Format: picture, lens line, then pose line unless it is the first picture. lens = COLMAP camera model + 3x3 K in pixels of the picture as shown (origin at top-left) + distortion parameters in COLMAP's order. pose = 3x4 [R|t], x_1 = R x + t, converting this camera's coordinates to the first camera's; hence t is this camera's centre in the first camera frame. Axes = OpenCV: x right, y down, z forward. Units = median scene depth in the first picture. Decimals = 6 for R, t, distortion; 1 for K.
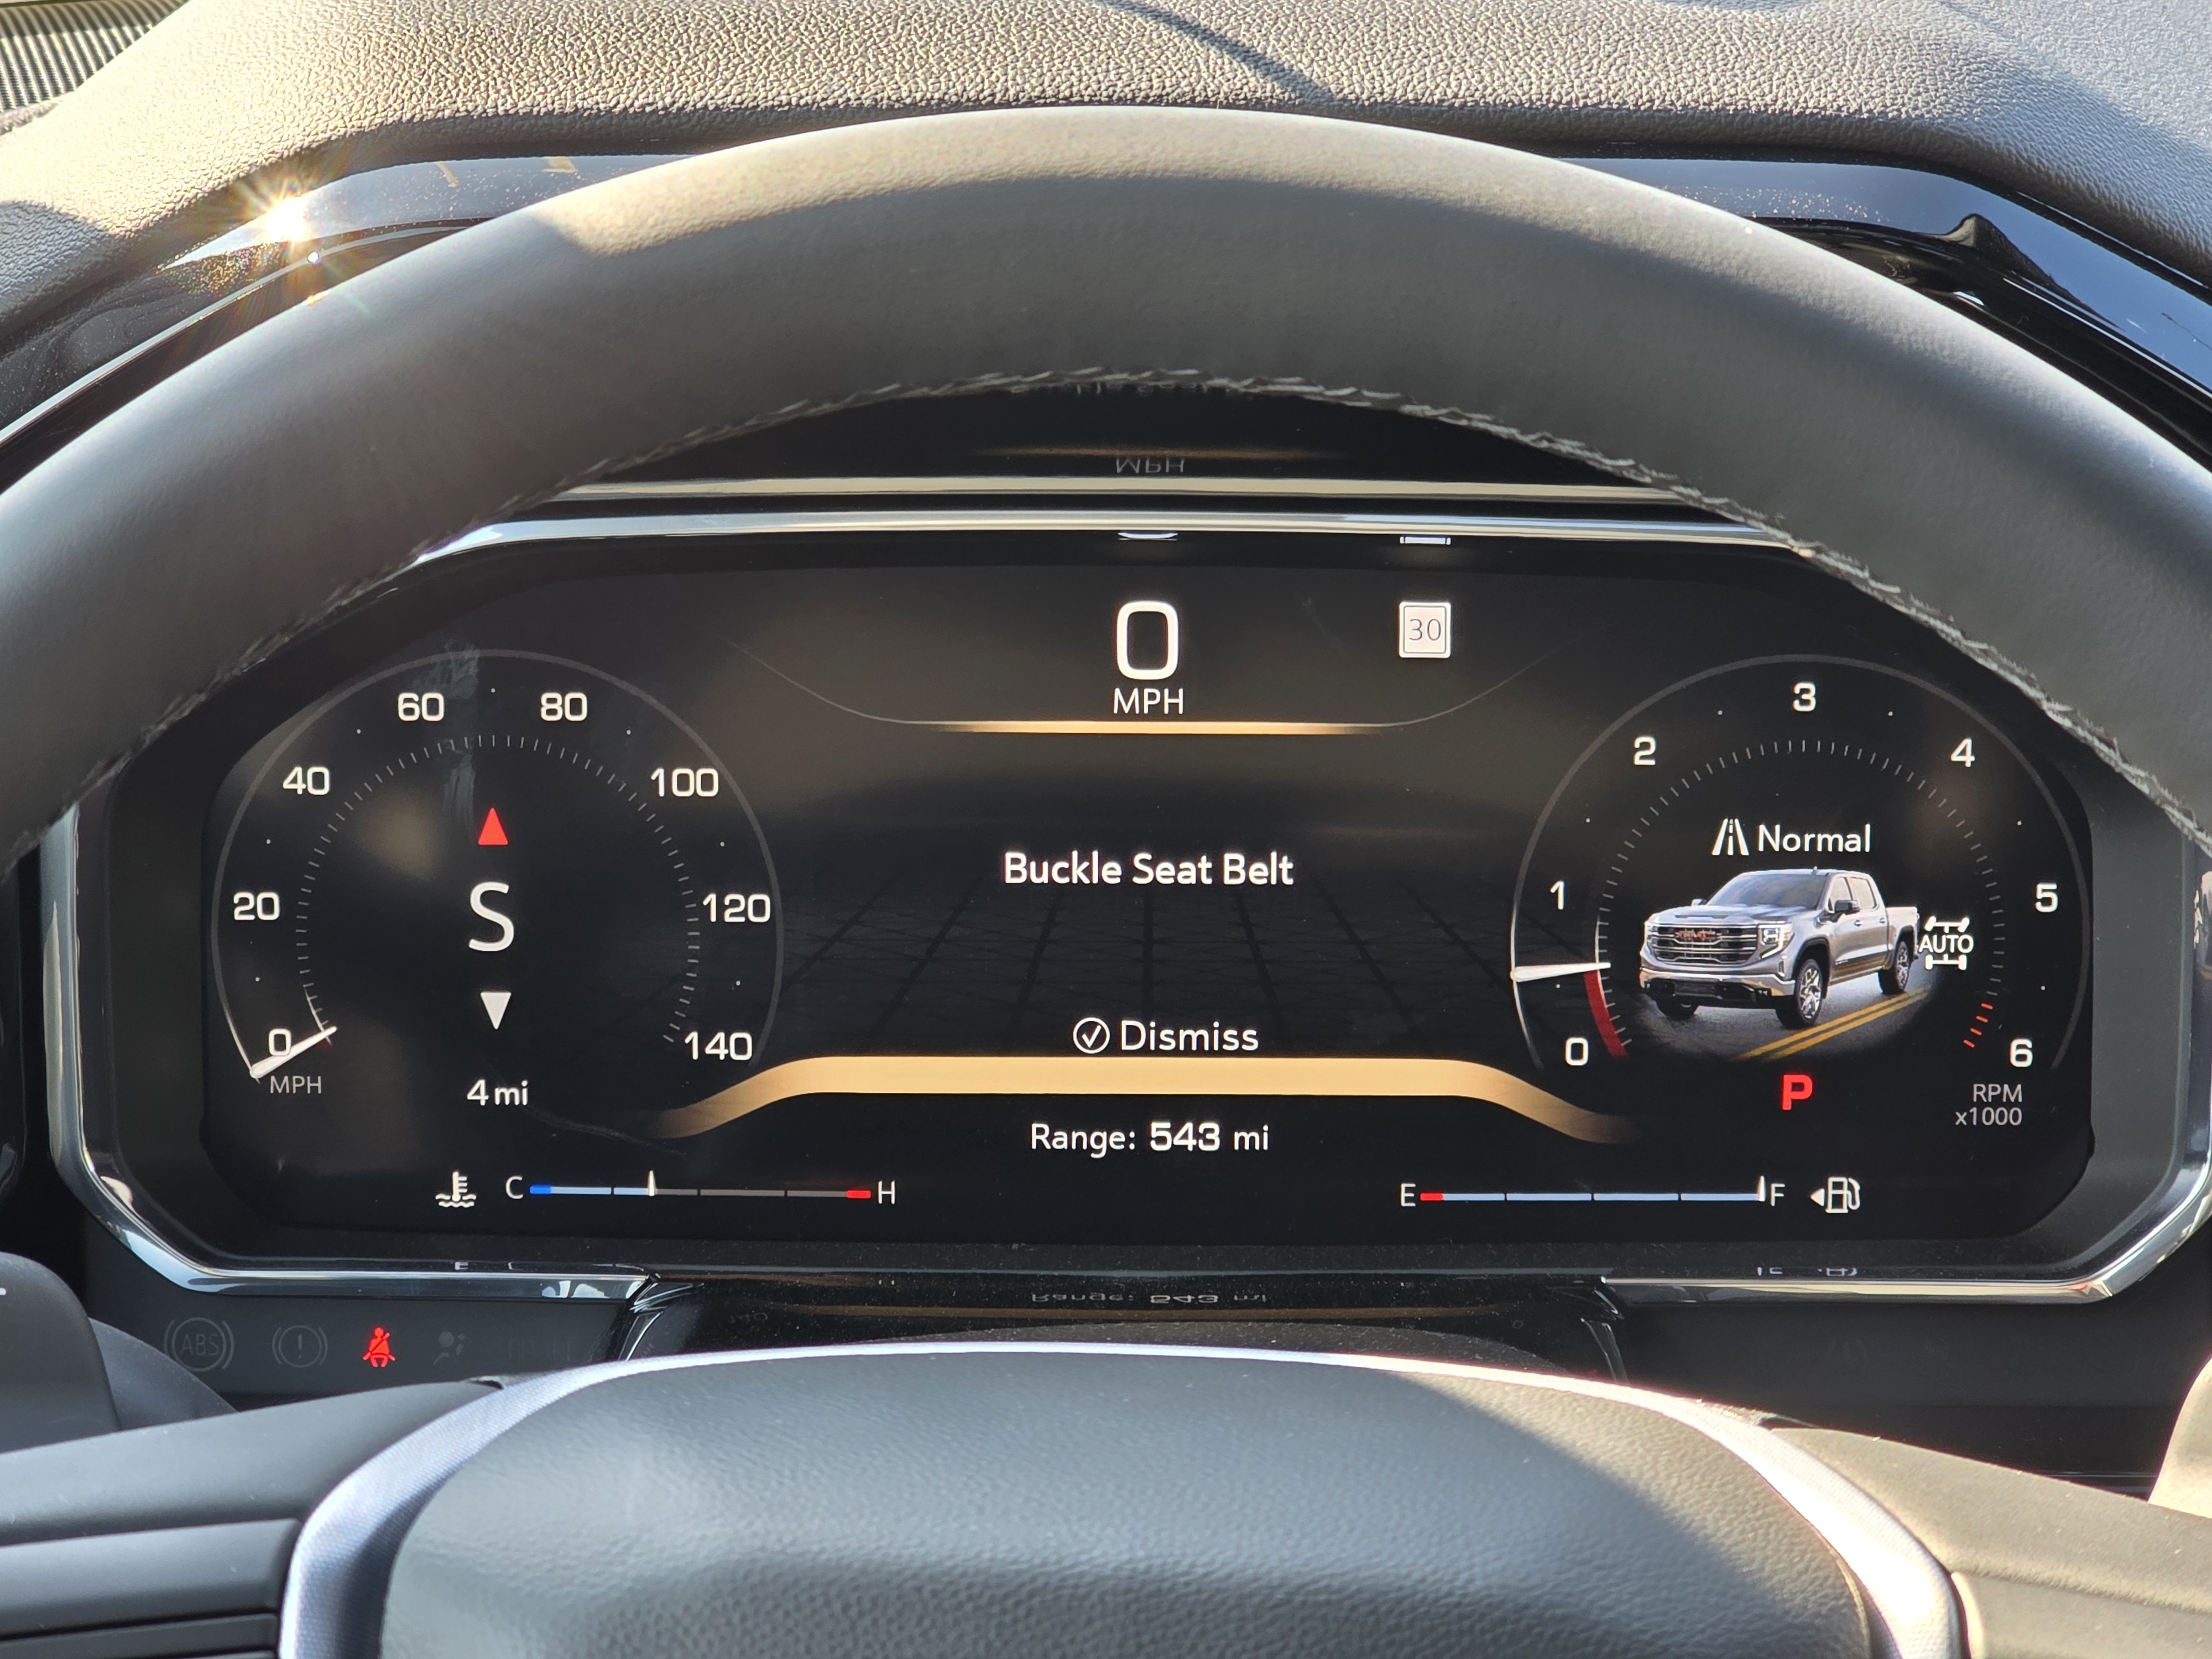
lens RADIAL K [[5318.8, 0, 1102.1], [0, 5318.8, 834.2], [0, 0, 1]] dist [-0.735365, 10.299837]
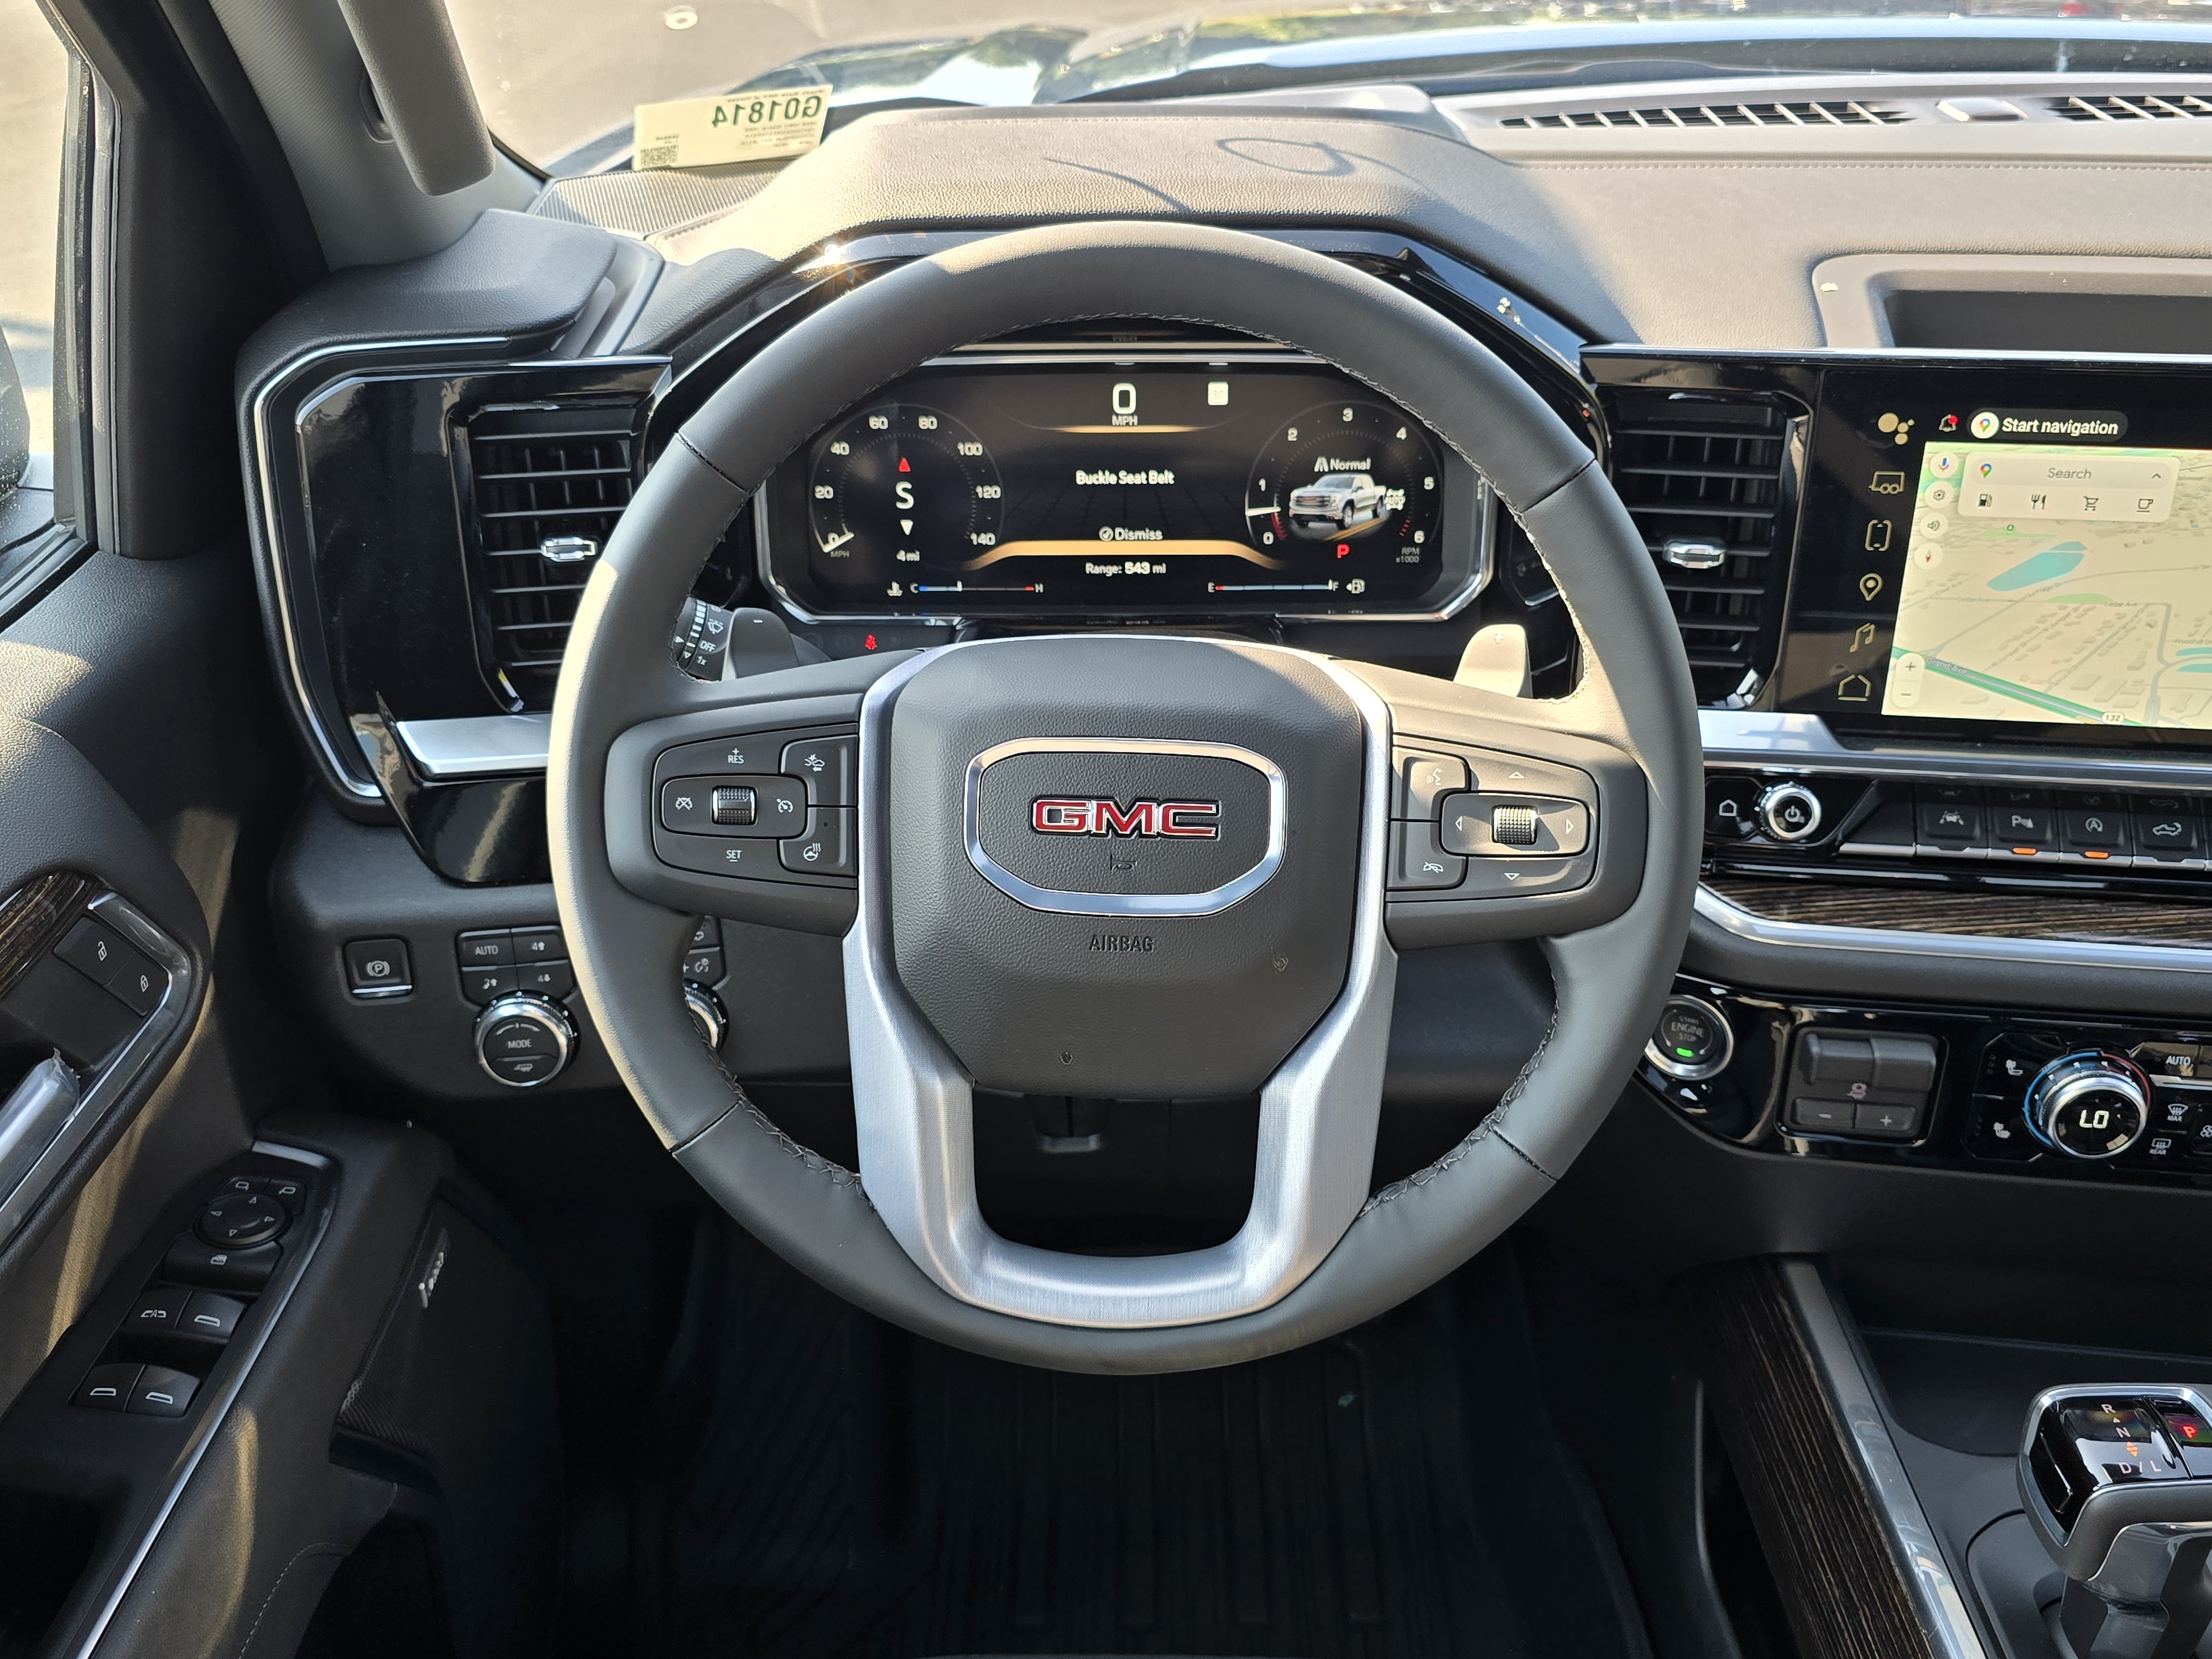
lens RADIAL K [[1937.1, 0, 1088.9], [0, 1937.1, 846.0], [0, 0, 1]] dist [0.075468, -0.090670]
pose [[0.999951, -0.009398, -0.003071, -0.010279], [0.009817, 0.980689, 0.195325, -0.003778], [0.001176, -0.195346, 0.980734, -0.114514]]
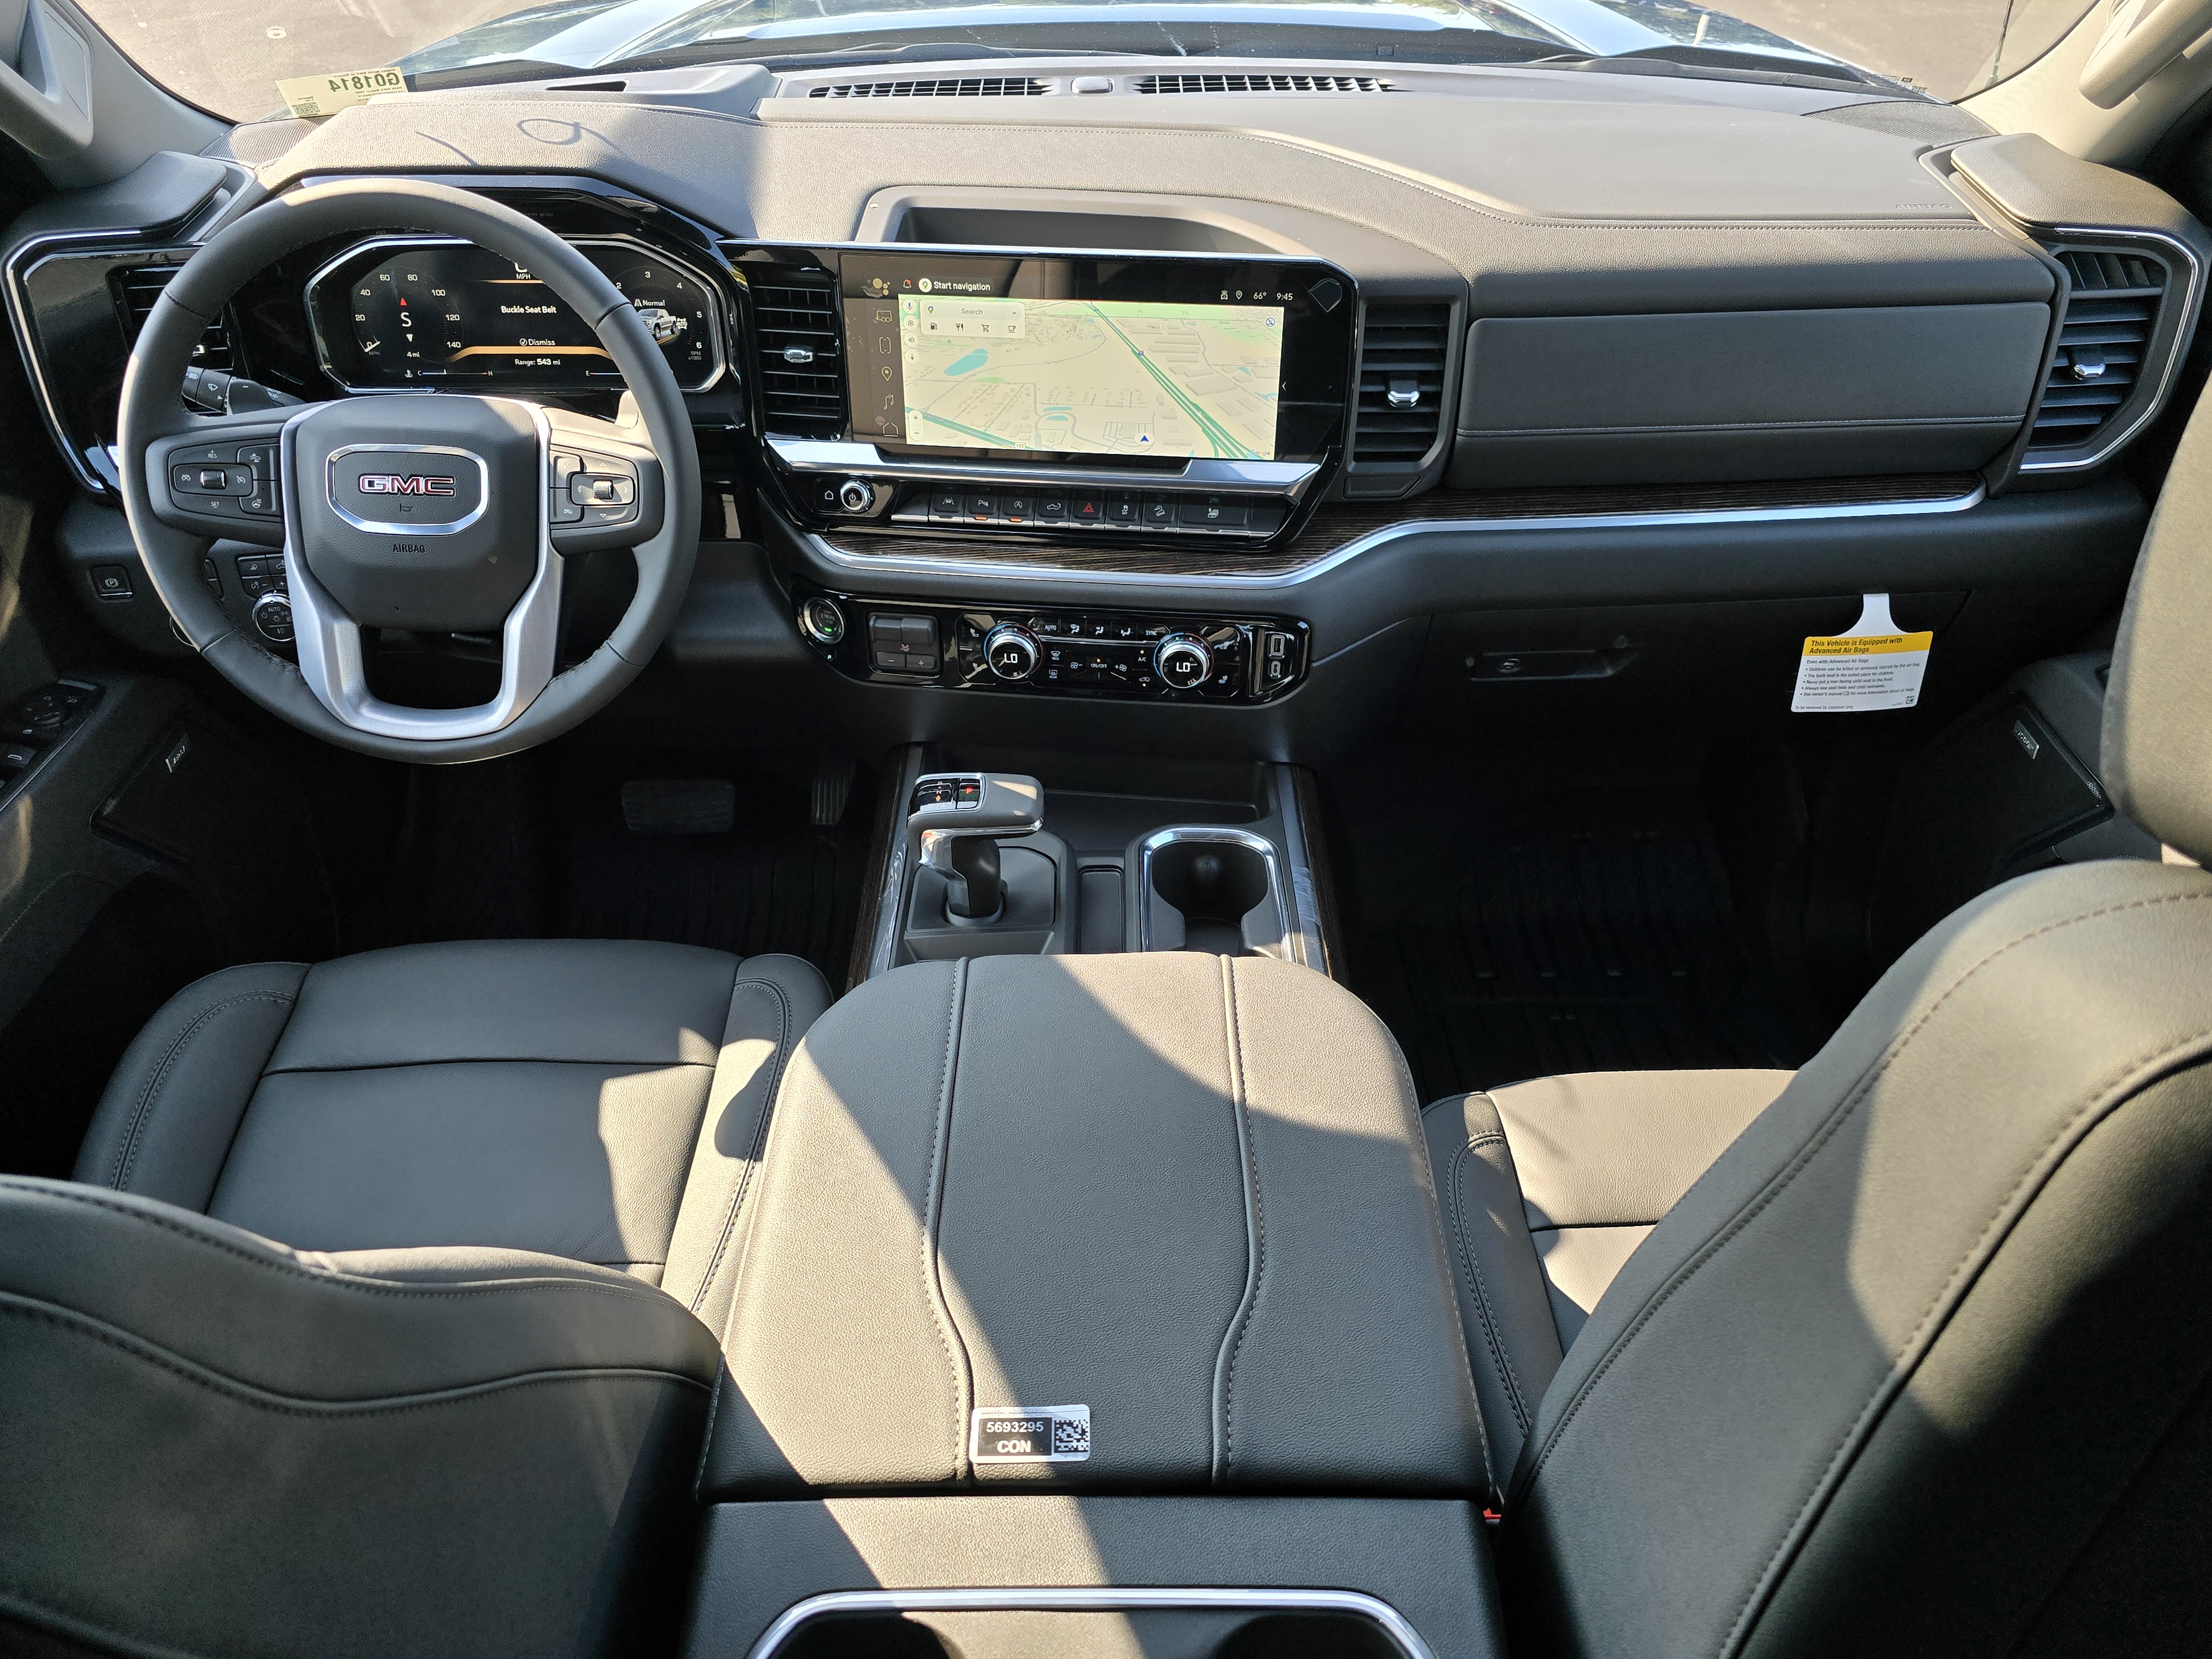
lens RADIAL K [[1561.5, 0, 1102.9], [0, 1561.5, 818.1], [0, 0, 1]] dist [0.023013, -0.002426]
pose [[0.999927, -0.011443, 0.003996, 0.573268], [0.009554, 0.946990, 0.321120, -0.010552], [-0.007458, -0.321058, 0.947030, -0.659593]]
